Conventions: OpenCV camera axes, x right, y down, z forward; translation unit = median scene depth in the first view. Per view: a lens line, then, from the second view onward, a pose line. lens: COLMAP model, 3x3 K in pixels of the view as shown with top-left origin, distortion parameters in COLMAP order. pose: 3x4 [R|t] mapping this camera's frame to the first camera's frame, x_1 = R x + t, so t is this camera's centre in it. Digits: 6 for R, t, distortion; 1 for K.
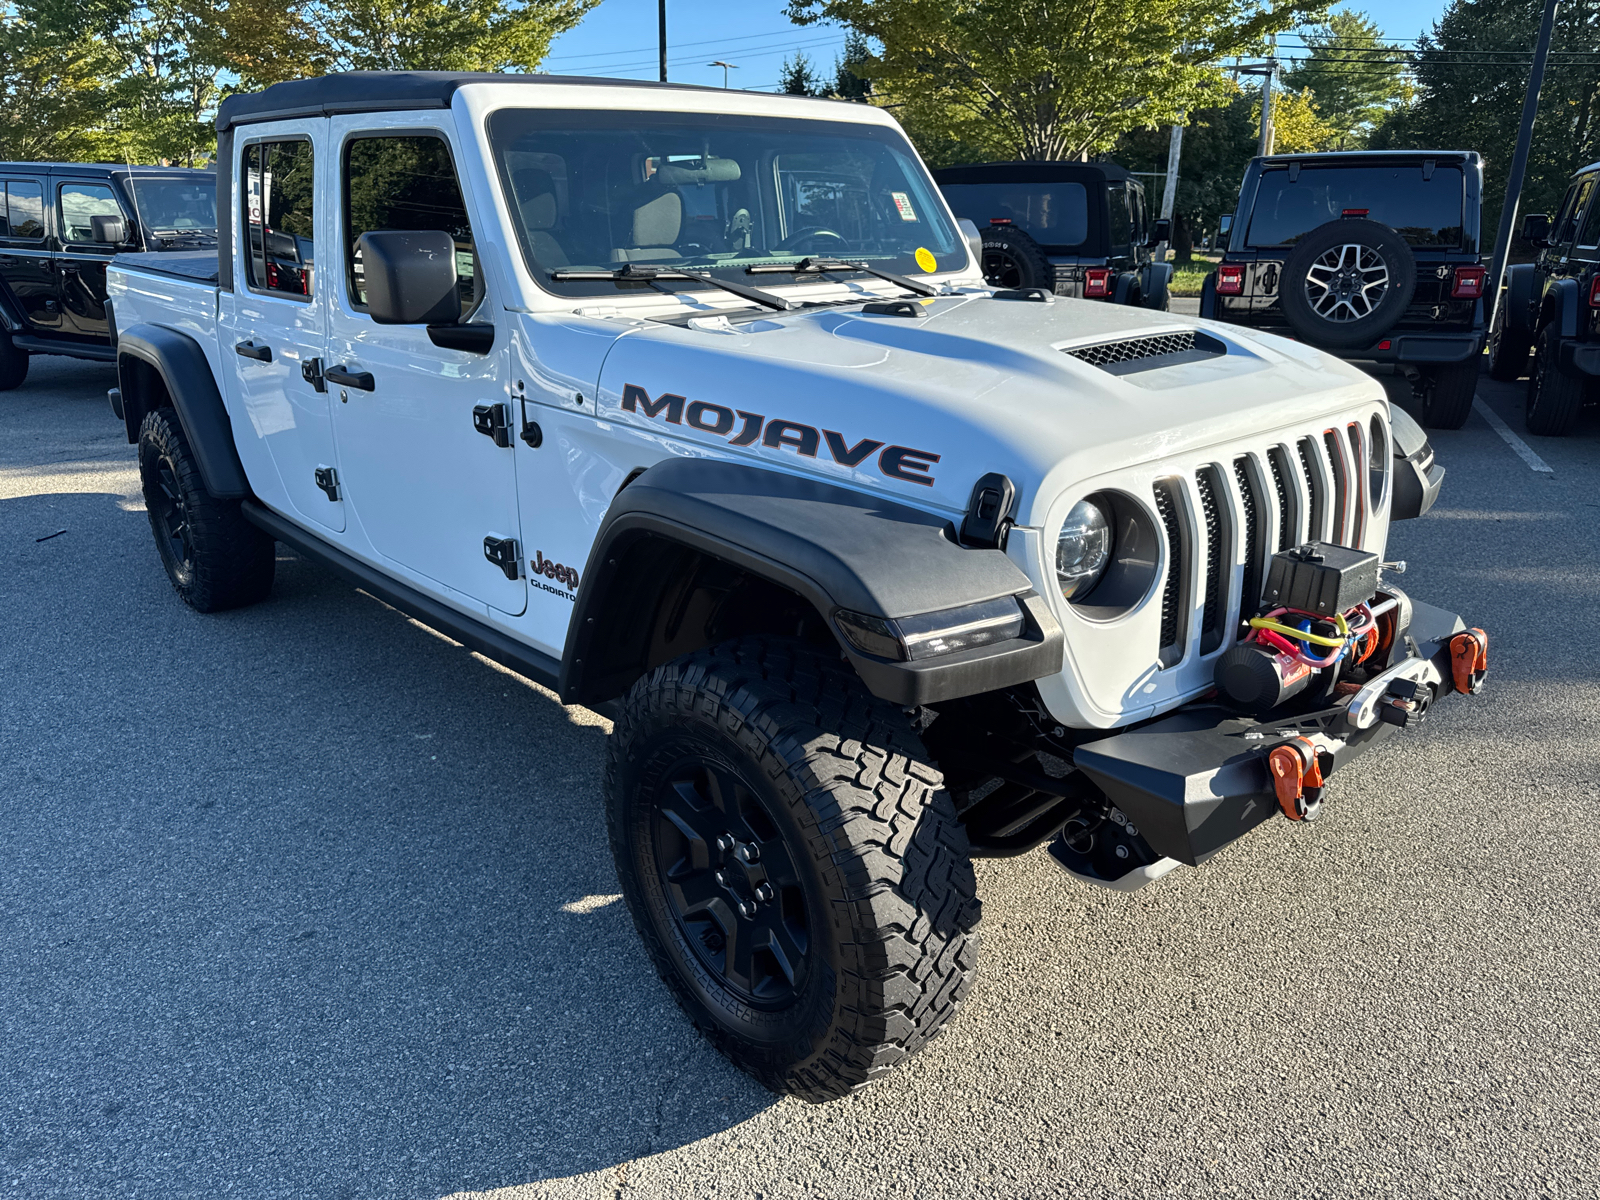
lens RADIAL K [[1160.1, 0, 800.0], [0, 1160.1, 600.0], [0, 0, 1]] dist [0.070992, -0.077705]
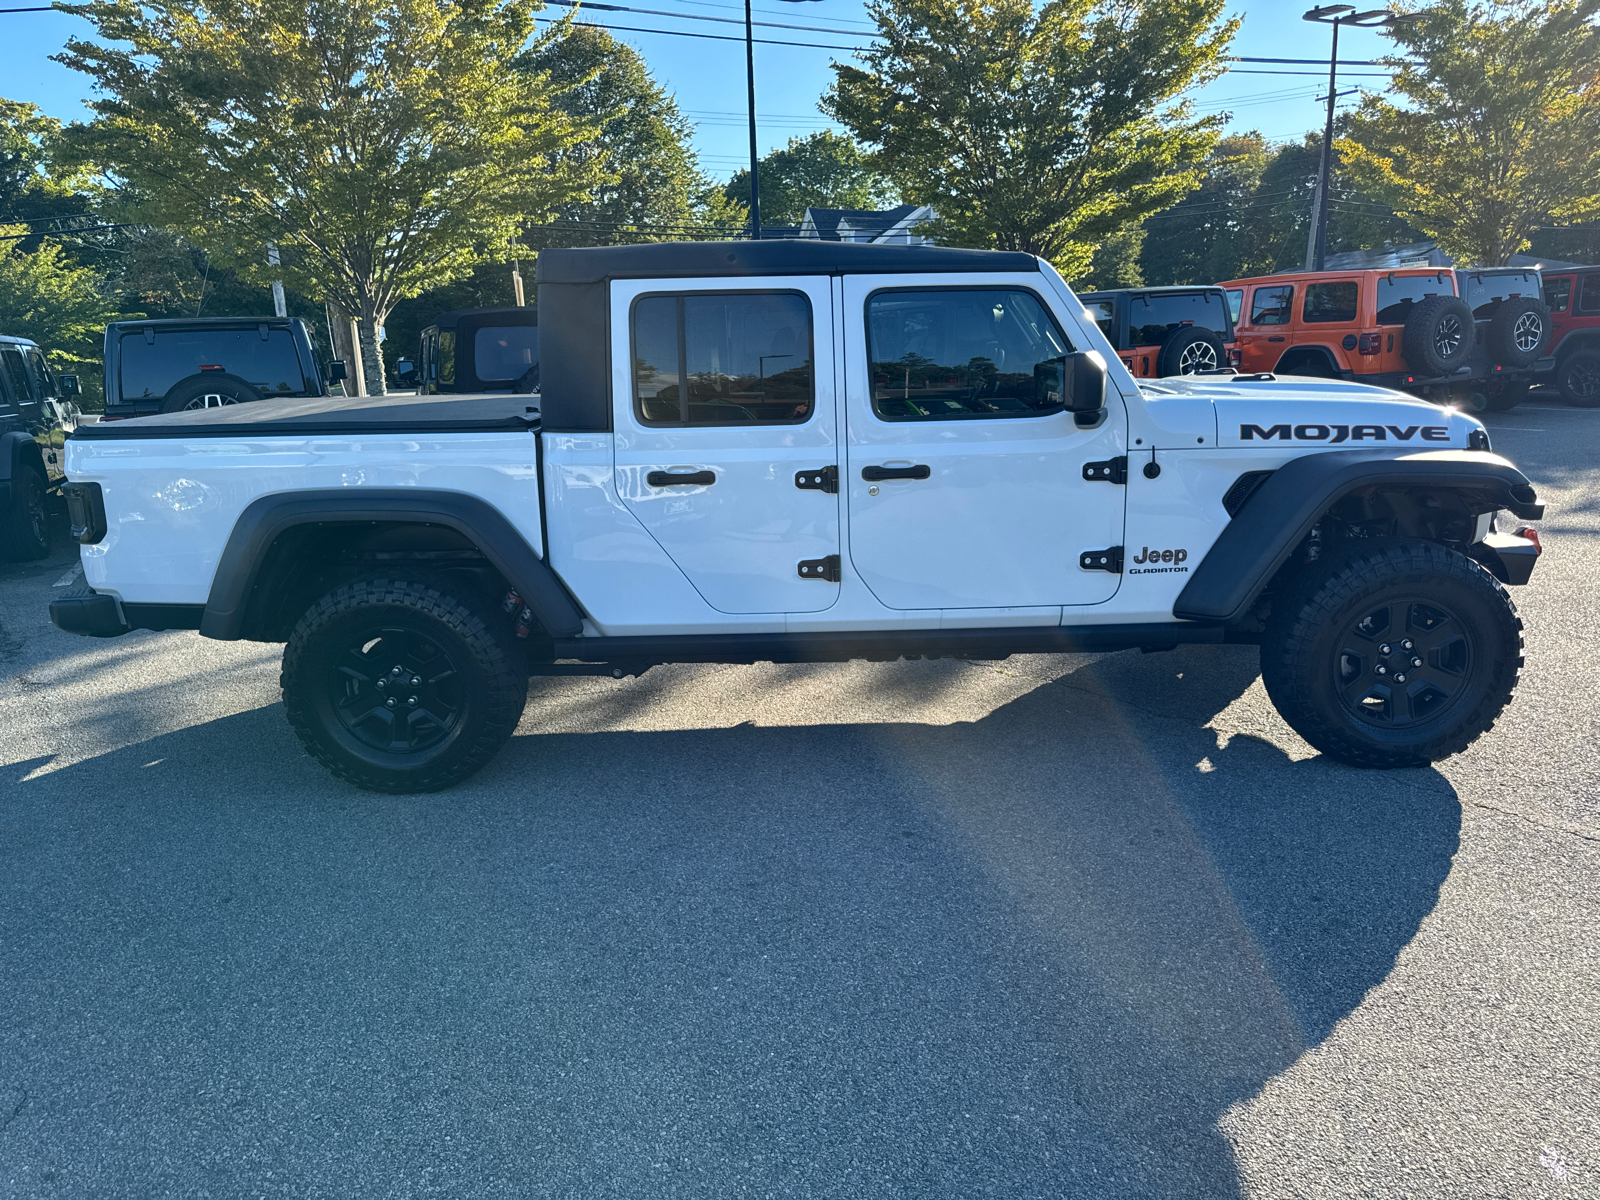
lens RADIAL K [[1160.1, 0, 800.0], [0, 1160.1, 600.0], [0, 0, 1]] dist [0.070992, -0.077705]
pose [[0.663654, -0.190027, 0.723501, -1.978403], [0.269564, 0.962966, 0.005656, -0.127535], [-0.697781, 0.191276, 0.690301, 0.322465]]
